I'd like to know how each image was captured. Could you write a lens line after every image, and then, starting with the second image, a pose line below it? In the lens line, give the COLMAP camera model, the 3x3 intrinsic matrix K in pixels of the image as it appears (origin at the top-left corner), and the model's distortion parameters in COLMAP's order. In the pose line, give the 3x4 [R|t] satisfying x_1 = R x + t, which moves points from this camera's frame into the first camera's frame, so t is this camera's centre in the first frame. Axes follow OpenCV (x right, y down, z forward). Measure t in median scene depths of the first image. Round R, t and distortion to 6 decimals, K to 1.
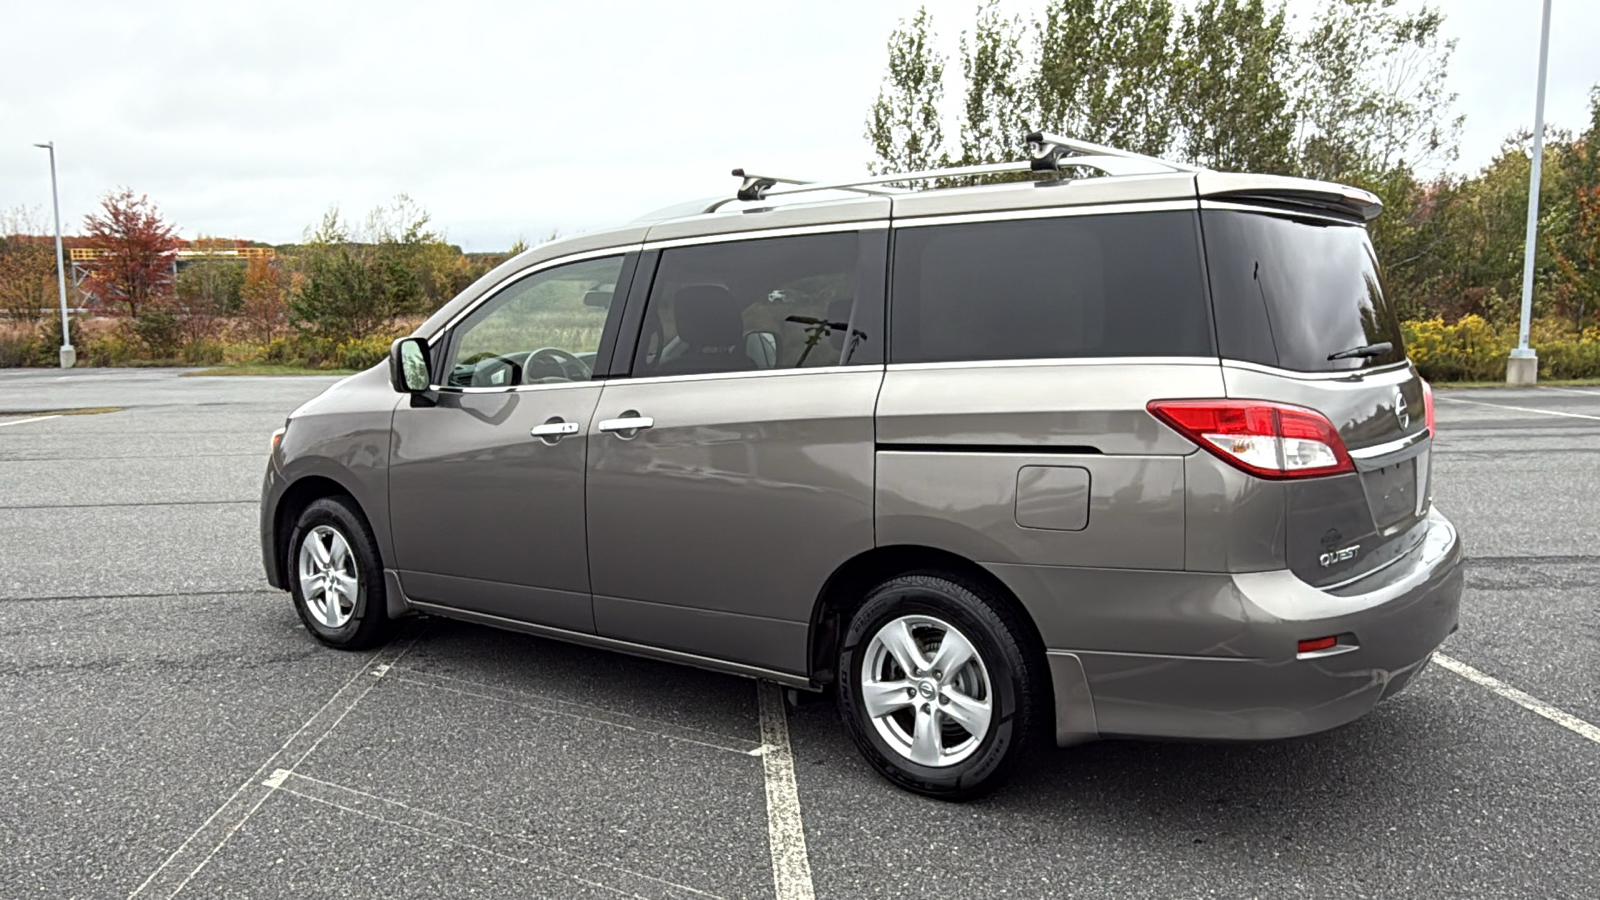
lens RADIAL K [[1292.8, 0, 803.4], [0, 1292.8, 449.9], [0, 0, 1]] dist [0.003096, -0.008003]
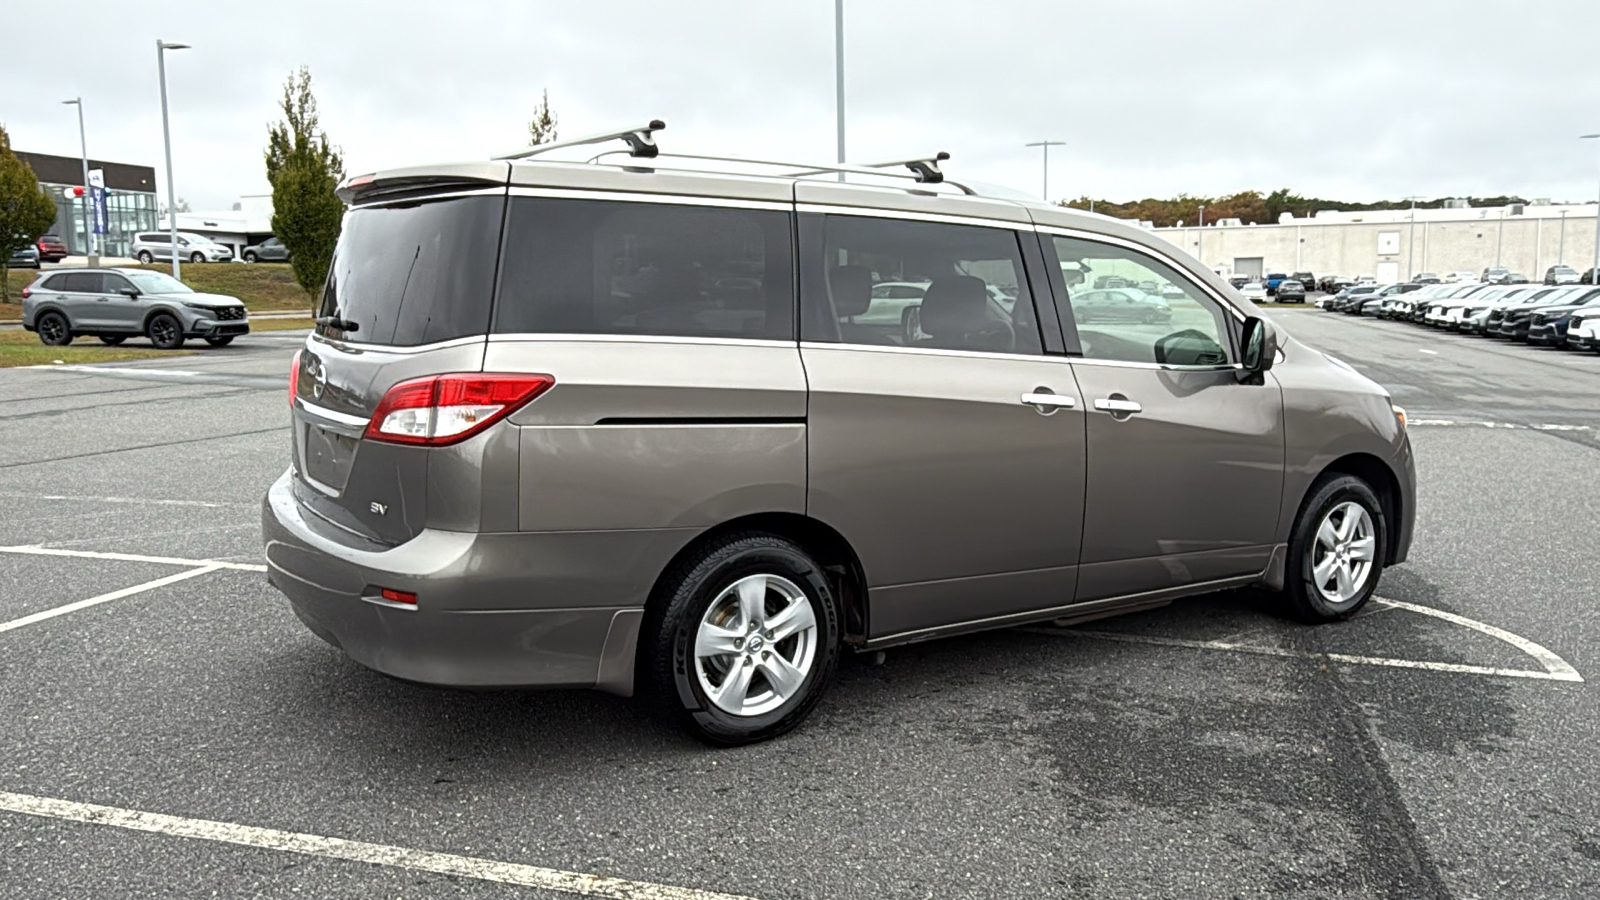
lens RADIAL K [[1292.8, 0, 803.4], [0, 1292.8, 449.9], [0, 0, 1]] dist [0.003096, -0.008003]
pose [[-0.323814, 0.125304, -0.937787, 0.962860], [-0.107776, 0.979854, 0.168139, -0.141764], [0.939962, 0.155517, -0.303785, 1.222356]]
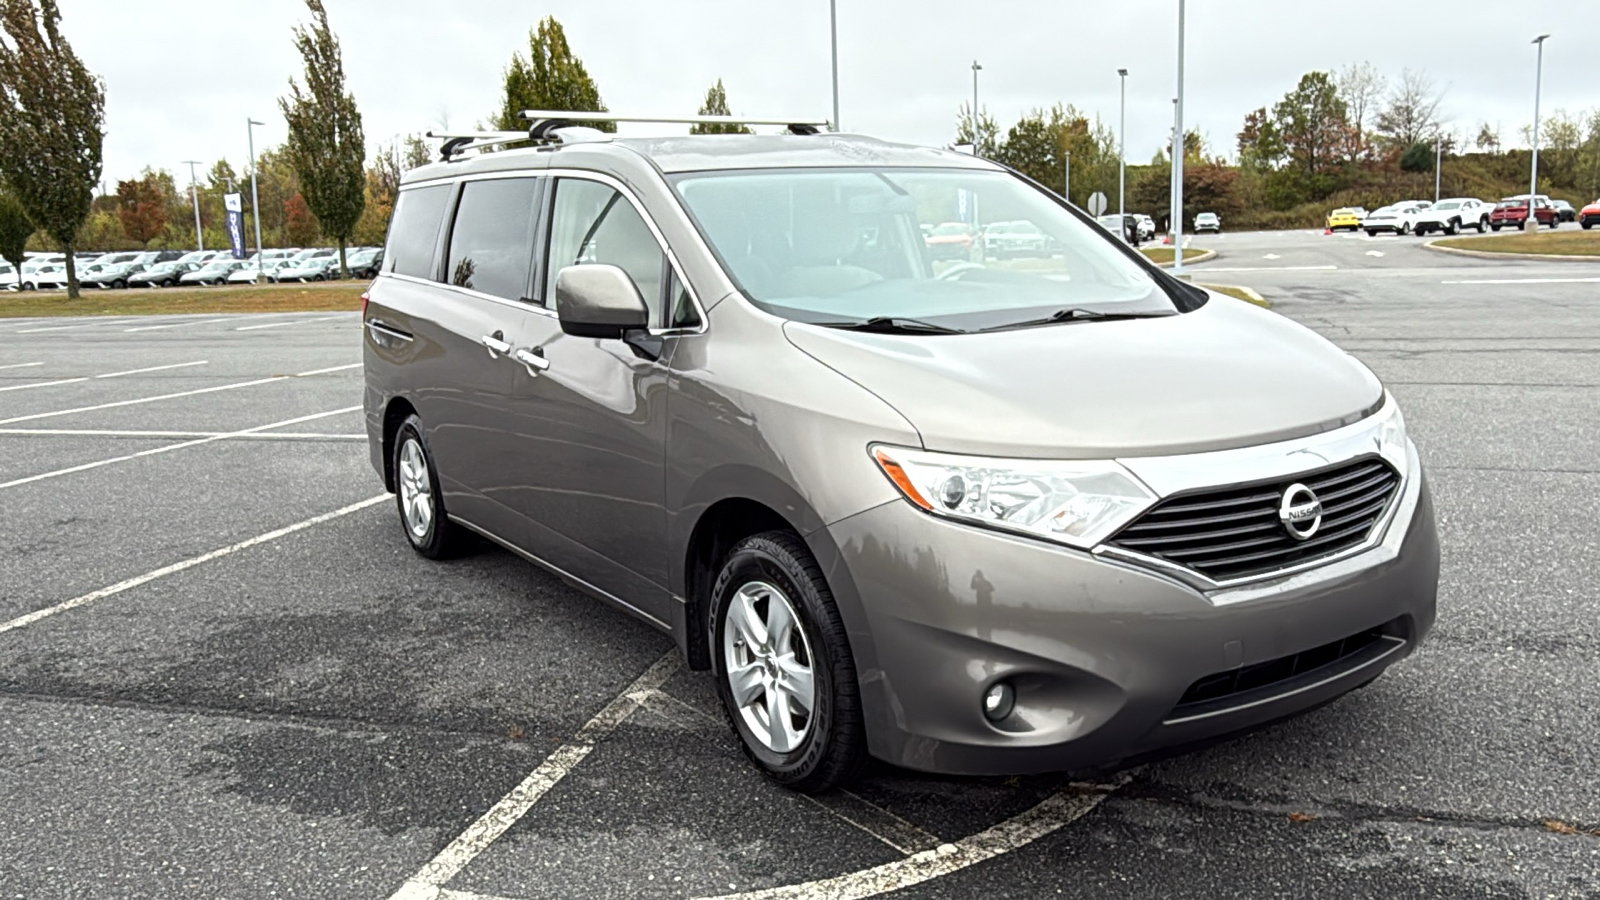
lens RADIAL K [[1292.8, 0, 803.4], [0, 1292.8, 449.9], [0, 0, 1]] dist [0.003096, -0.008003]
pose [[-0.942041, -0.015625, 0.335135, -0.388079], [0.074888, 0.963919, 0.255445, -0.188164], [-0.327034, 0.265737, -0.906881, 1.862431]]
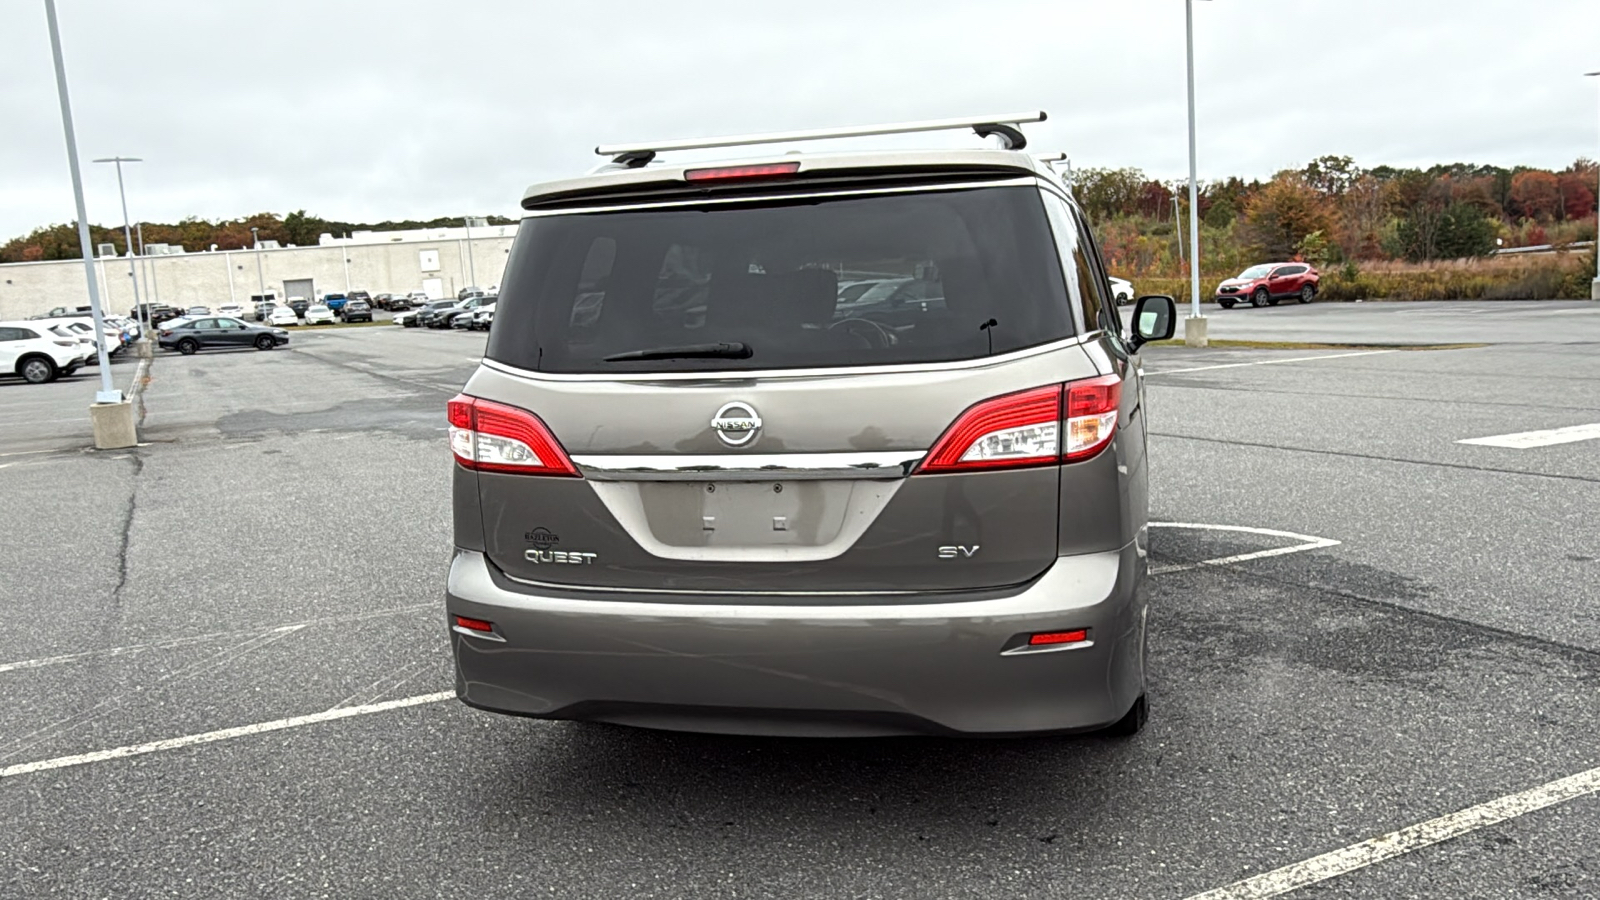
lens RADIAL K [[1292.8, 0, 803.4], [0, 1292.8, 449.9], [0, 0, 1]] dist [0.003096, -0.008003]
pose [[0.384824, 0.105529, -0.916937, 0.901084], [-0.053593, 0.994321, 0.091942, -0.066614], [0.921433, 0.013760, 0.388295, 0.504592]]
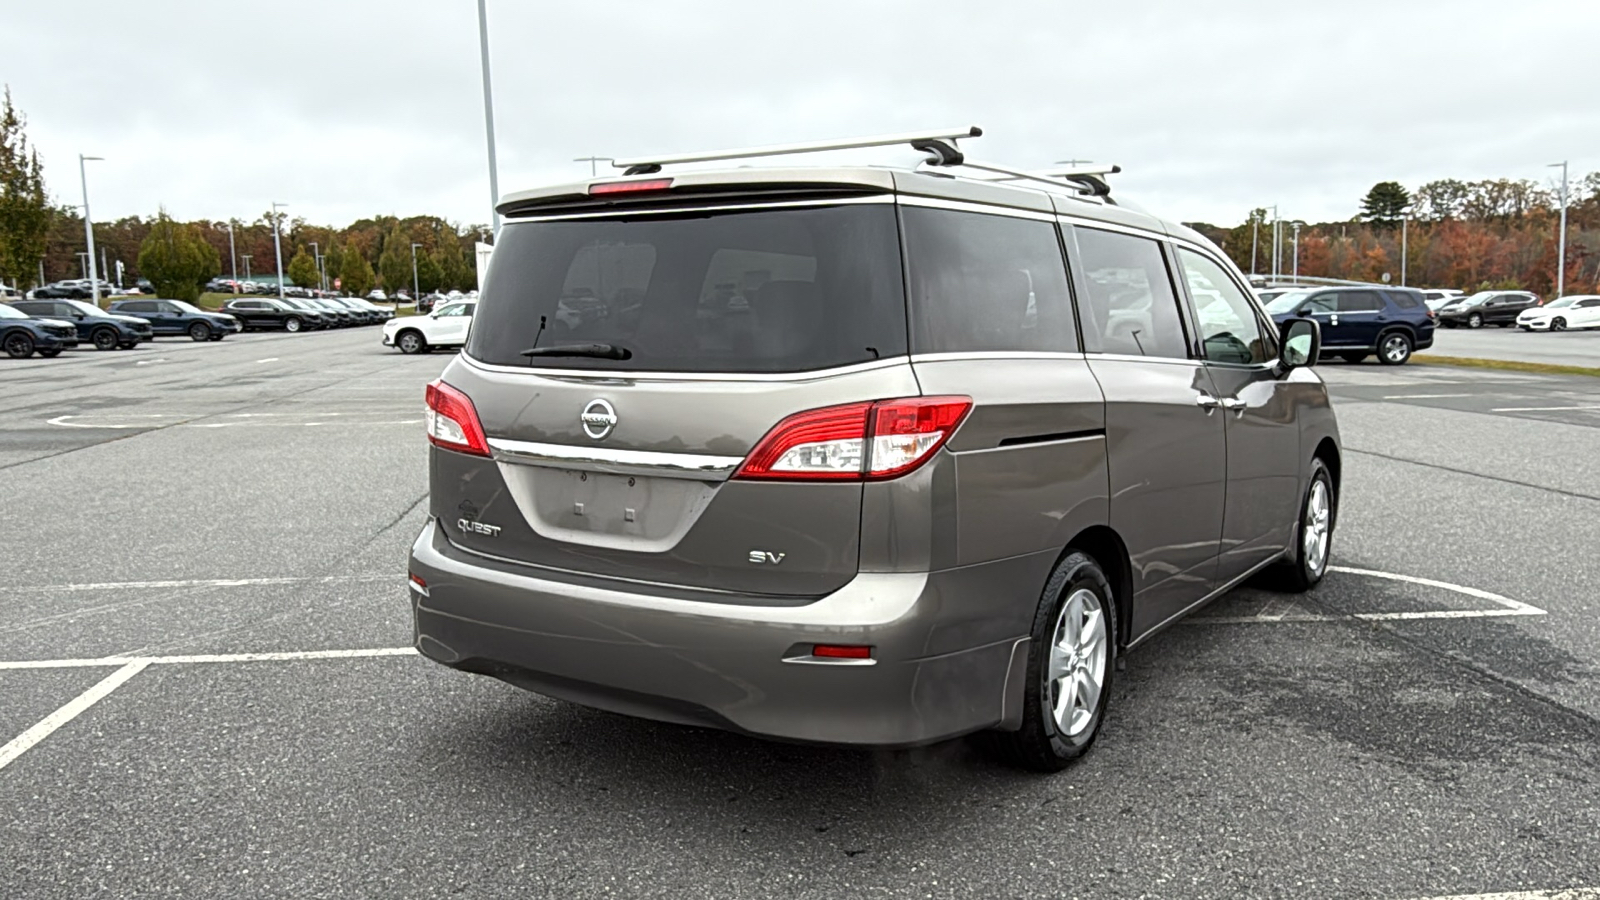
lens RADIAL K [[1292.8, 0, 803.4], [0, 1292.8, 449.9], [0, 0, 1]] dist [0.003096, -0.008003]
pose [[0.051349, 0.123253, -0.991046, 0.990453], [-0.096305, 0.988341, 0.117926, -0.093639], [0.994027, 0.089387, 0.062620, 0.775993]]
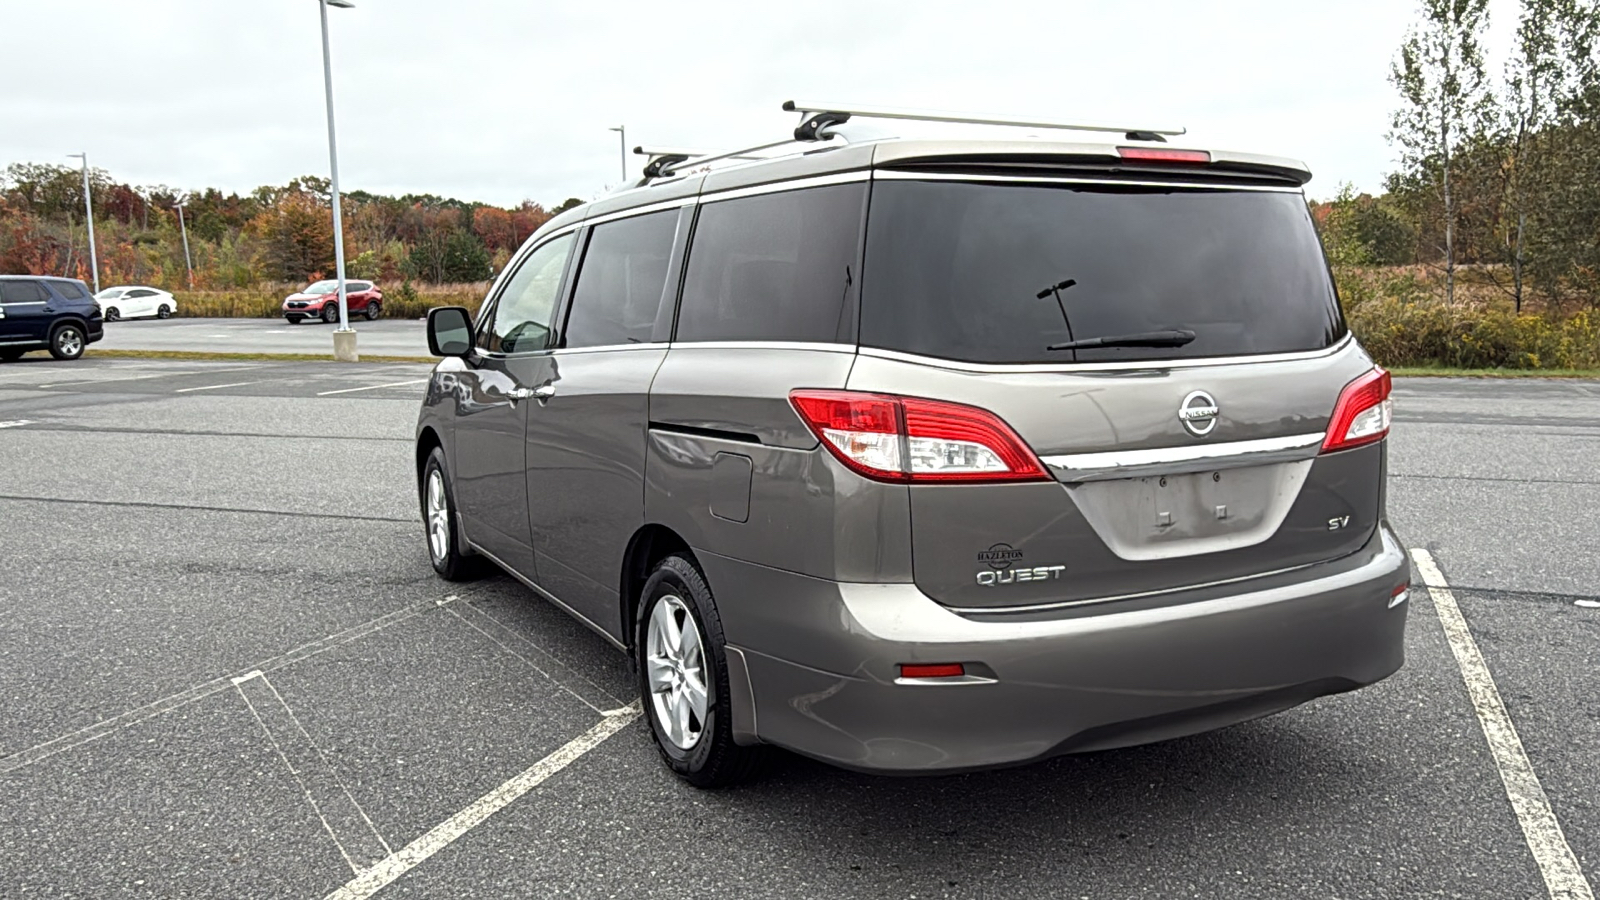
lens RADIAL K [[1292.8, 0, 803.4], [0, 1292.8, 449.9], [0, 0, 1]] dist [0.003096, -0.008003]
pose [[0.910595, 0.057291, -0.409309, 0.407836], [-0.045258, 0.998212, 0.039033, -0.019343], [0.410814, -0.017019, 0.911560, 0.095356]]
